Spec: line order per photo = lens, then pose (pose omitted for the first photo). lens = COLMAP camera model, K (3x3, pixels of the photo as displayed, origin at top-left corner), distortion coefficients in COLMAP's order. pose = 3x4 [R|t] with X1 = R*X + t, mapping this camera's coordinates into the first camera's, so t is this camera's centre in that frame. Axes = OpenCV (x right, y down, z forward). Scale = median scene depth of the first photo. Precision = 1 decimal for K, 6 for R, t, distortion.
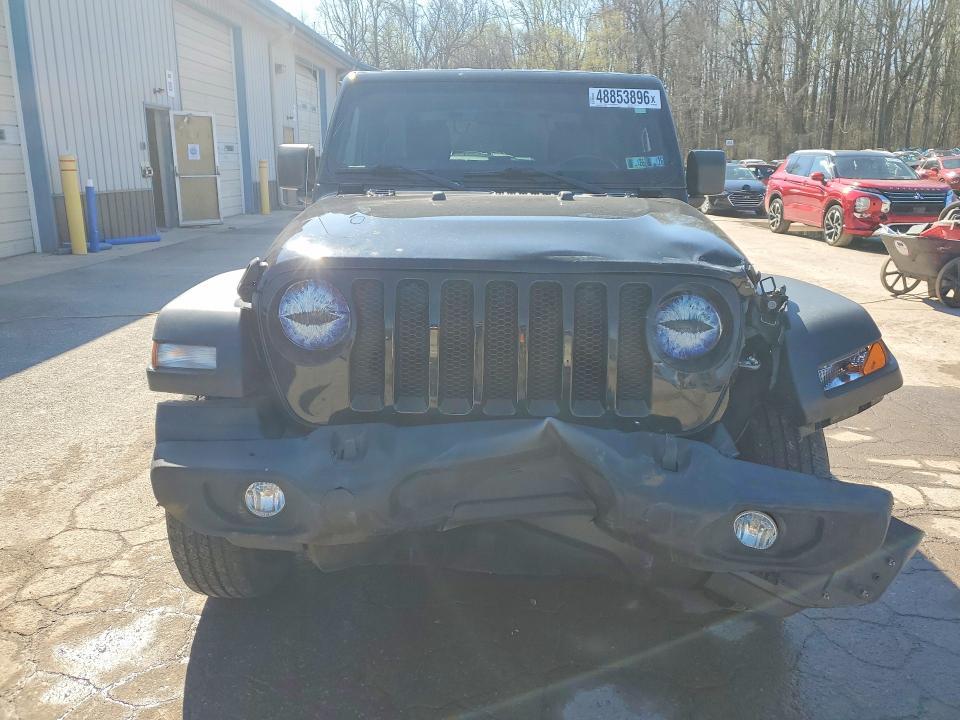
lens RADIAL K [[733.7, 0, 480.0], [0, 733.7, 360.0], [0, 0, 1]] dist [0.043666, 0.000635]
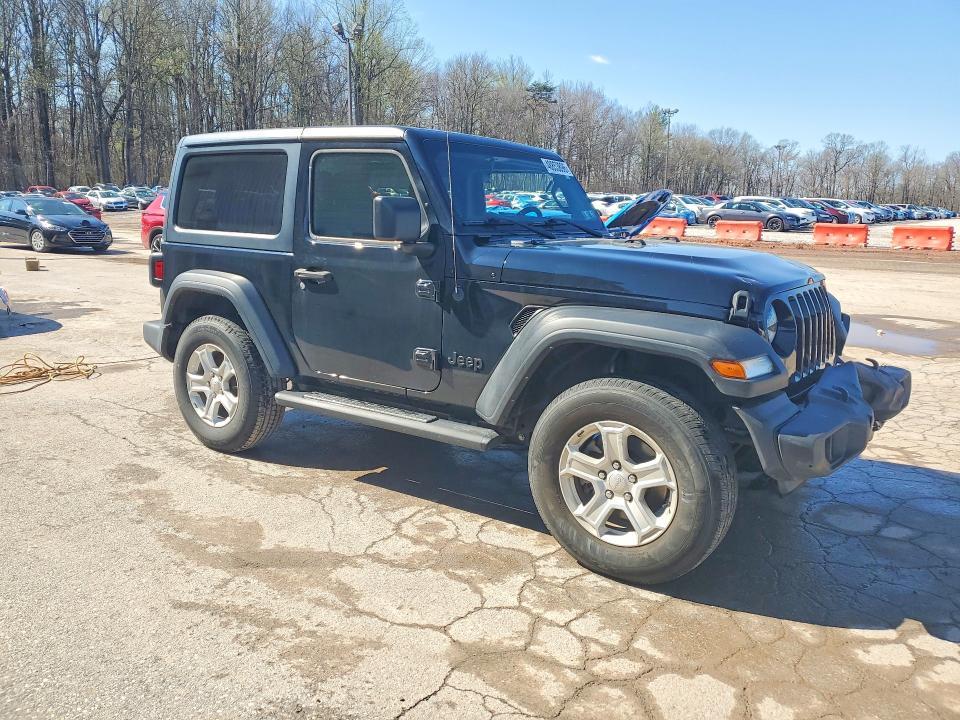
lens RADIAL K [[733.7, 0, 480.0], [0, 733.7, 360.0], [0, 0, 1]] dist [0.043666, 0.000635]
pose [[0.563173, -0.157499, 0.811191, -1.205737], [0.192438, 0.979675, 0.056611, -0.129977], [-0.803619, 0.124222, 0.582035, 0.423163]]
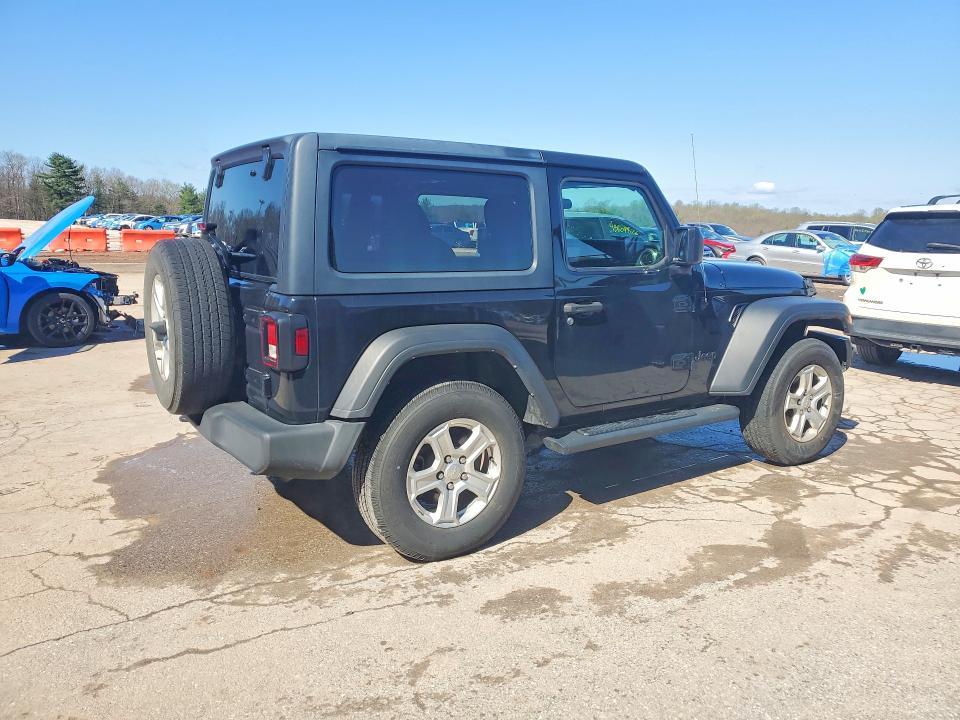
lens RADIAL K [[733.7, 0, 480.0], [0, 733.7, 360.0], [0, 0, 1]] dist [0.043666, 0.000635]
pose [[-0.558107, -0.159984, 0.814200, -1.222917], [0.197065, 0.927607, 0.317349, -0.619392], [-0.806029, 0.337565, -0.486177, 2.218320]]
